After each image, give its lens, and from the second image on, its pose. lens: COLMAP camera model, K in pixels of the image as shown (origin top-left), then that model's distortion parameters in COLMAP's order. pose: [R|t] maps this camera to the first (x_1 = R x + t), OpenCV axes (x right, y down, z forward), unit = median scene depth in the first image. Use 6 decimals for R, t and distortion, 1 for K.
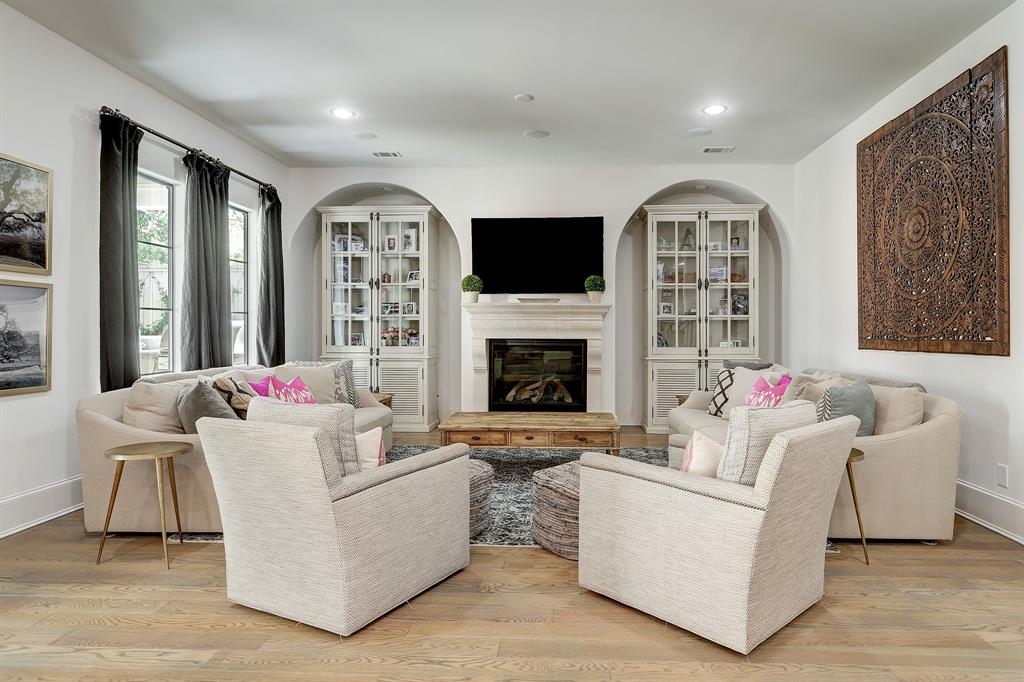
lens RADIAL K [[607.4, 0, 516.3], [0, 607.4, 336.8], [0, 0, 1]] dist [0.001266, 0.000890]
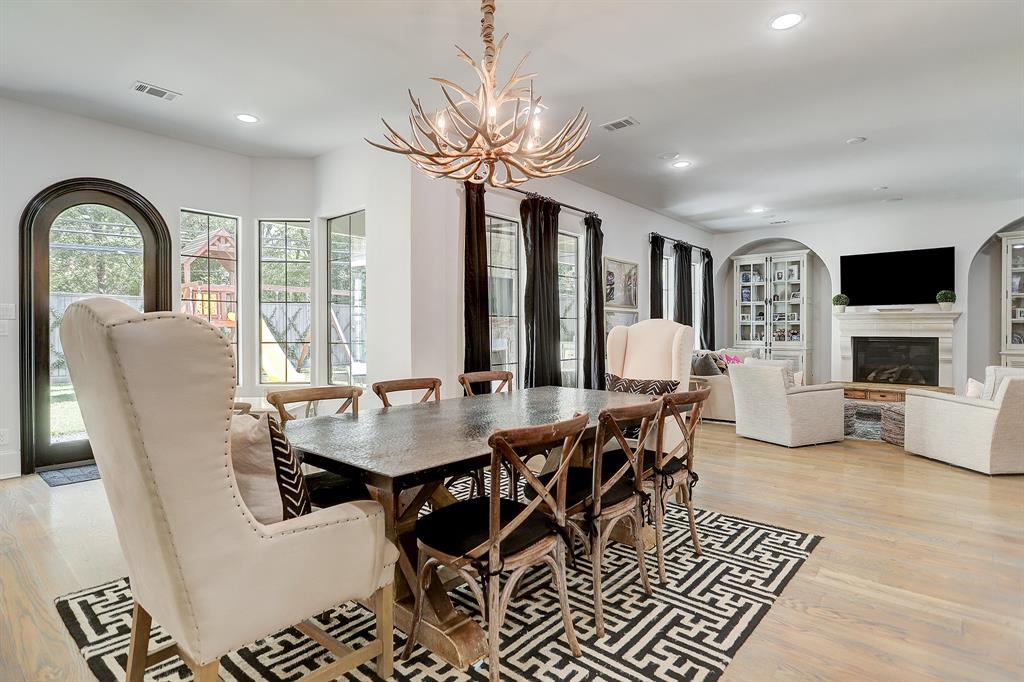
lens RADIAL K [[505.4, 0, 513.7], [0, 505.4, 336.7], [0, 0, 1]] dist [-0.014608, -0.000047]
pose [[0.804332, 0.006205, -0.594147, 0.015394], [-0.005385, 0.999981, 0.003154, 0.003884], [0.594155, 0.000663, 0.804350, -0.476063]]
